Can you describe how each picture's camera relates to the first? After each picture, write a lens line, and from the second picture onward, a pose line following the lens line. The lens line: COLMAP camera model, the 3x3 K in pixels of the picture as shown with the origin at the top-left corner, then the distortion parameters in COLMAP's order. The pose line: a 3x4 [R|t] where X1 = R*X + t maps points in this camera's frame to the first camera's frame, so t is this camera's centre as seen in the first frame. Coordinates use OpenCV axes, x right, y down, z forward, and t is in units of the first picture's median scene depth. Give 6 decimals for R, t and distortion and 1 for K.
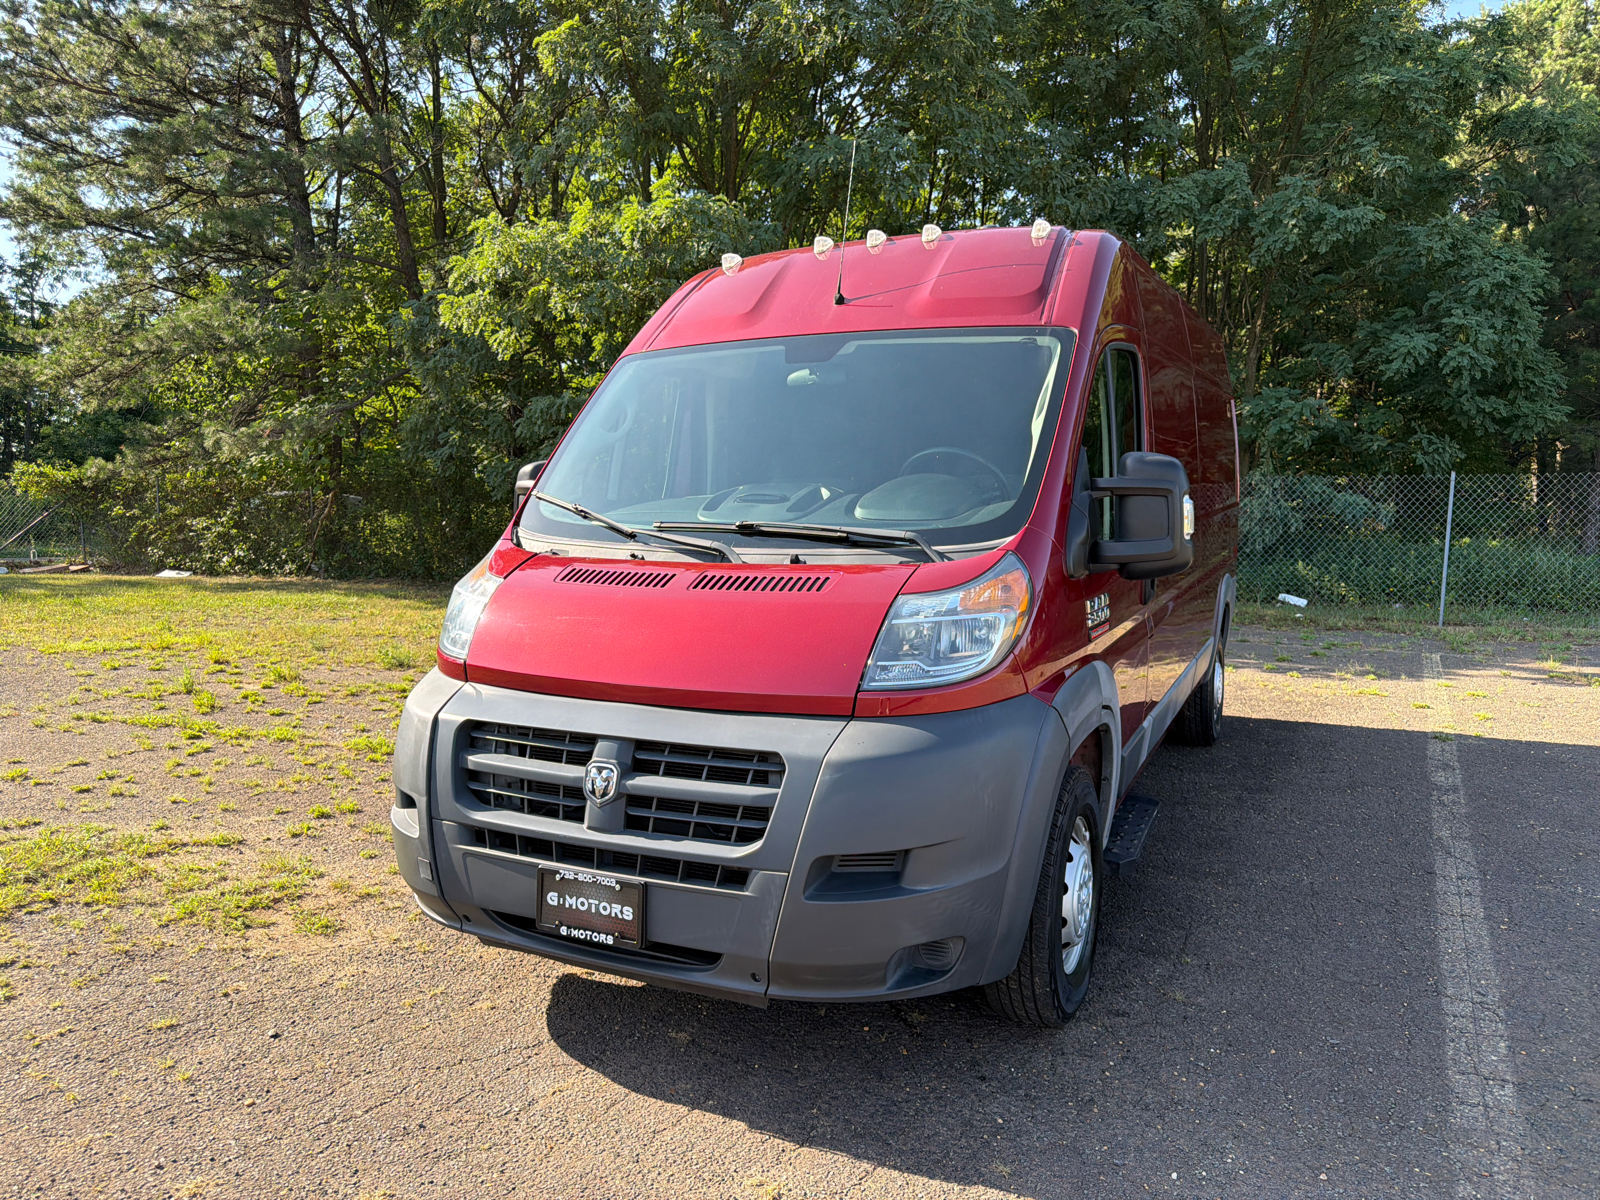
lens RADIAL K [[1131.5, 0, 800.0], [0, 1131.5, 600.0], [0, 0, 1]] dist [0.035572, -0.045541]
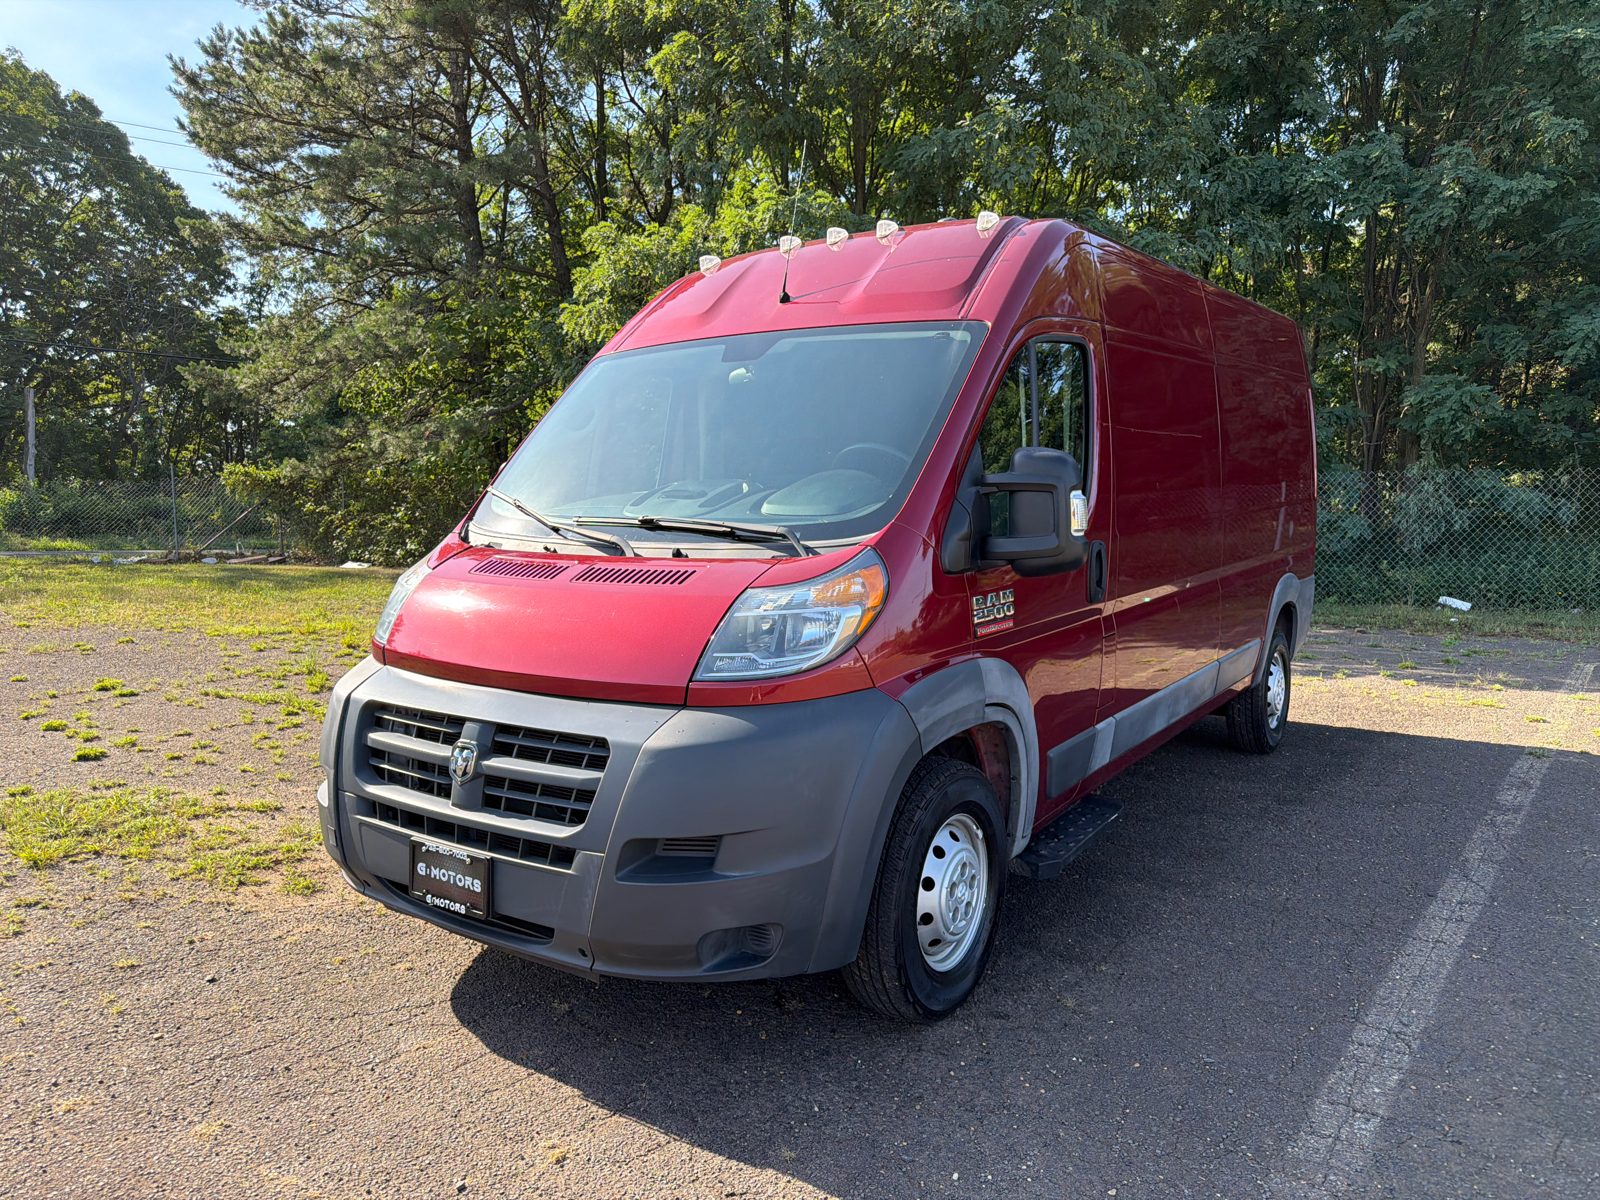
lens RADIAL K [[1129.3, 0, 800.5], [0, 1129.3, 603.1], [0, 0, 1]] dist [0.032495, -0.042149]
pose [[0.987132, 0.013707, -0.159322, 0.264598], [-0.012740, 0.999894, 0.007091, 0.000557], [0.159402, -0.004970, 0.987201, 0.002615]]
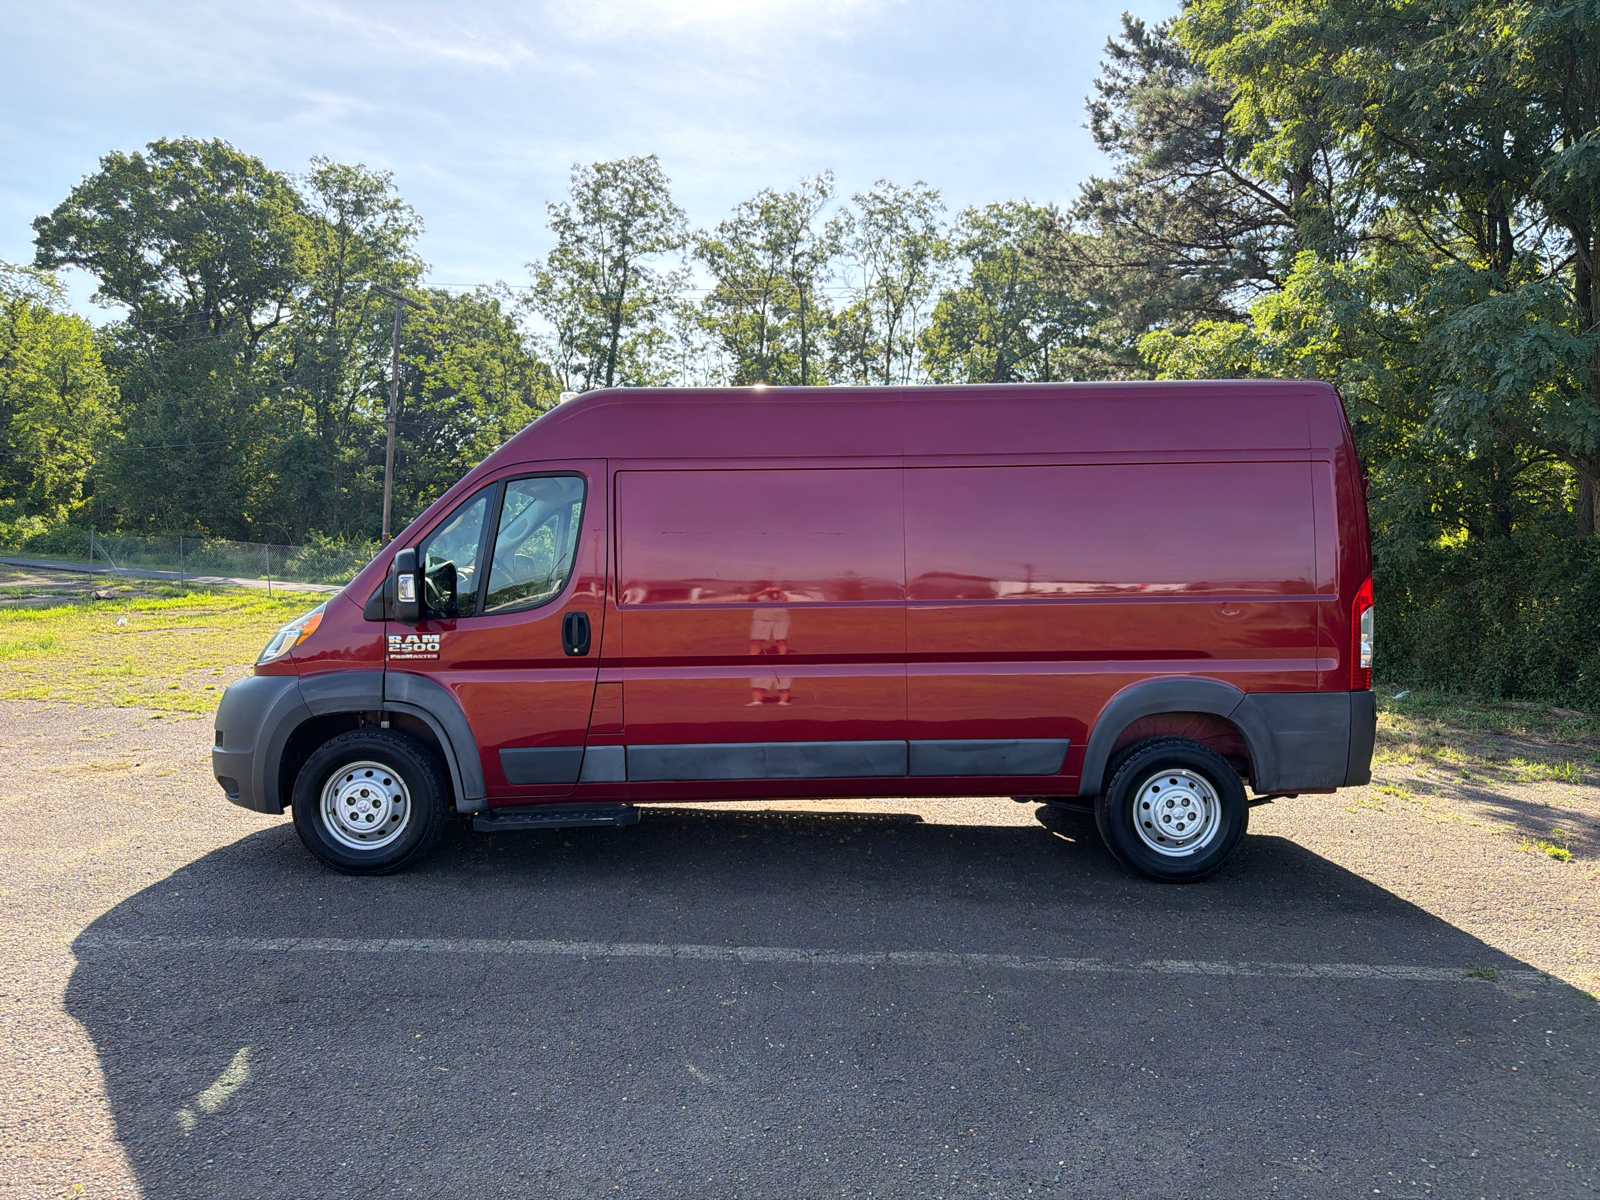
lens RADIAL K [[1131.4, 0, 790.3], [0, 1131.4, 596.5], [0, 0, 1]] dist [0.043122, -0.041326]
pose [[0.451866, 0.021395, -0.891829, 2.065343], [-0.092550, 0.995442, -0.023012, -0.076391], [0.887272, 0.092937, 0.451787, 0.769325]]
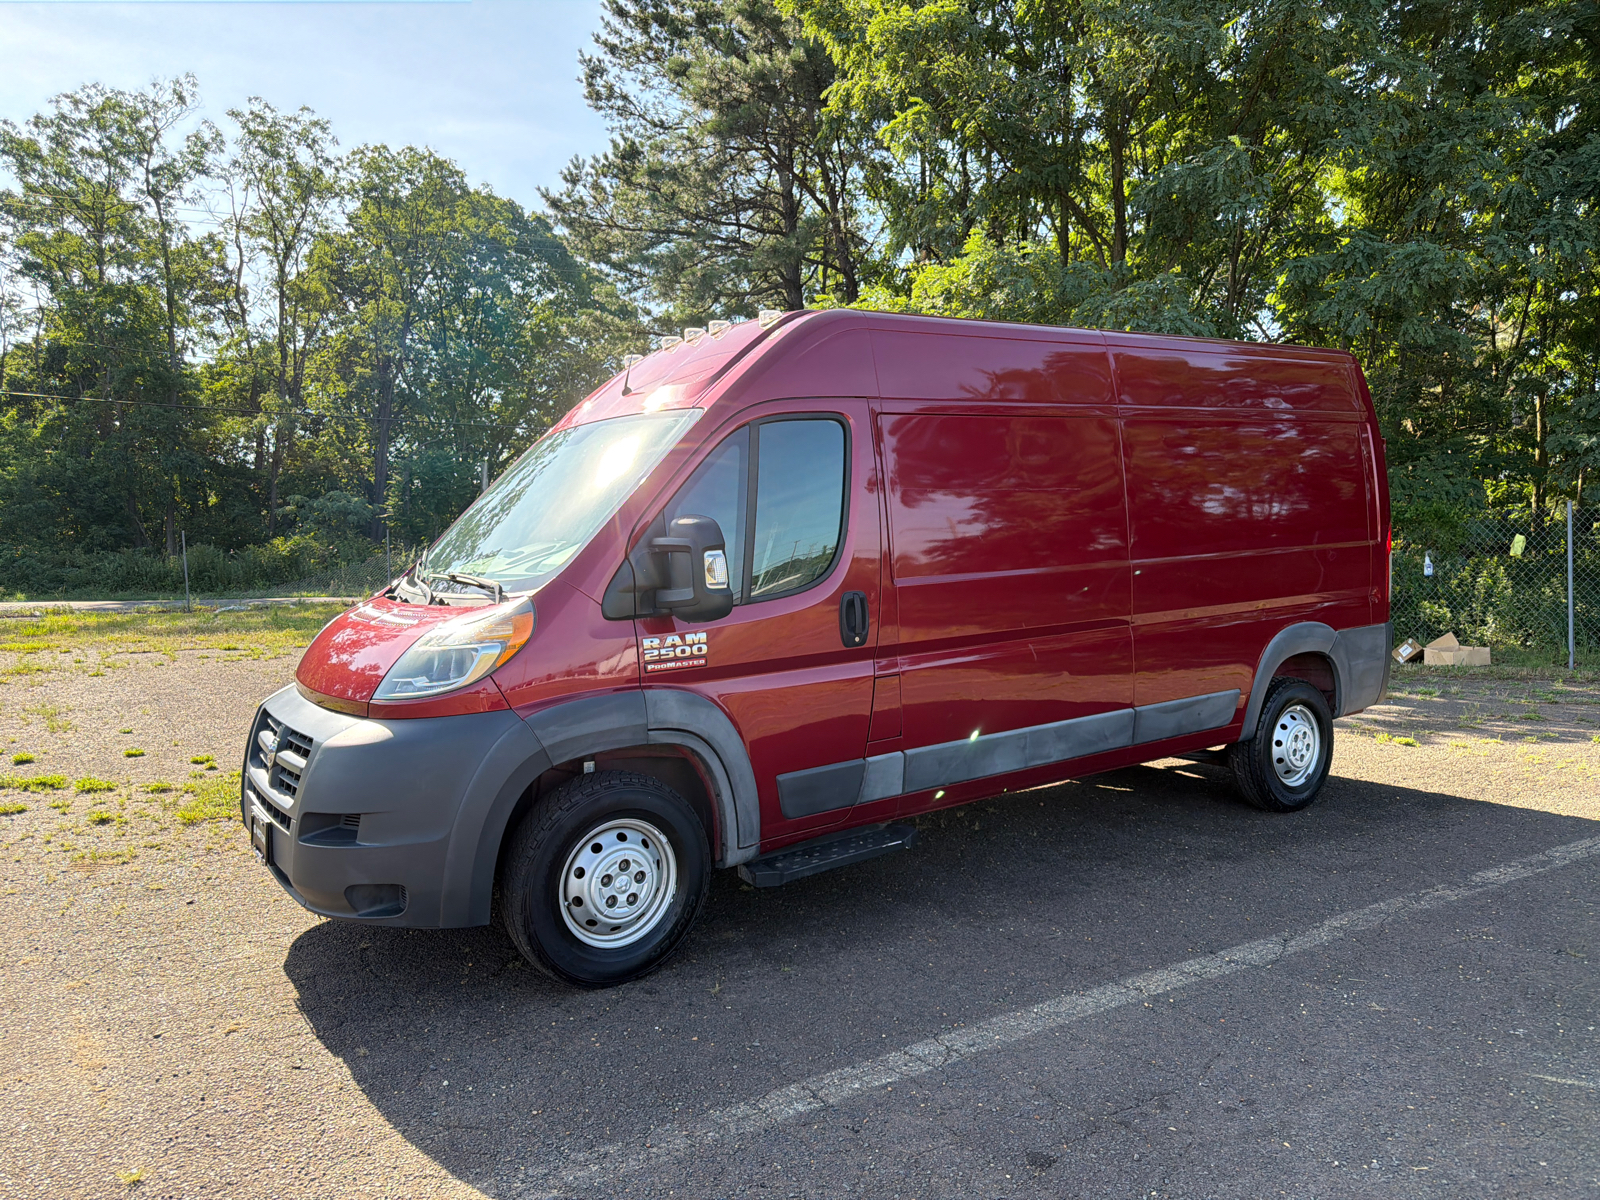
lens RADIAL K [[1131.5, 0, 800.0], [0, 1131.5, 600.0], [0, 0, 1]] dist [0.035572, -0.045541]
pose [[0.864365, 0.007099, -0.502815, 1.011058], [-0.023346, 0.999389, -0.026023, -0.014229], [0.502323, 0.034232, 0.864002, 0.051625]]
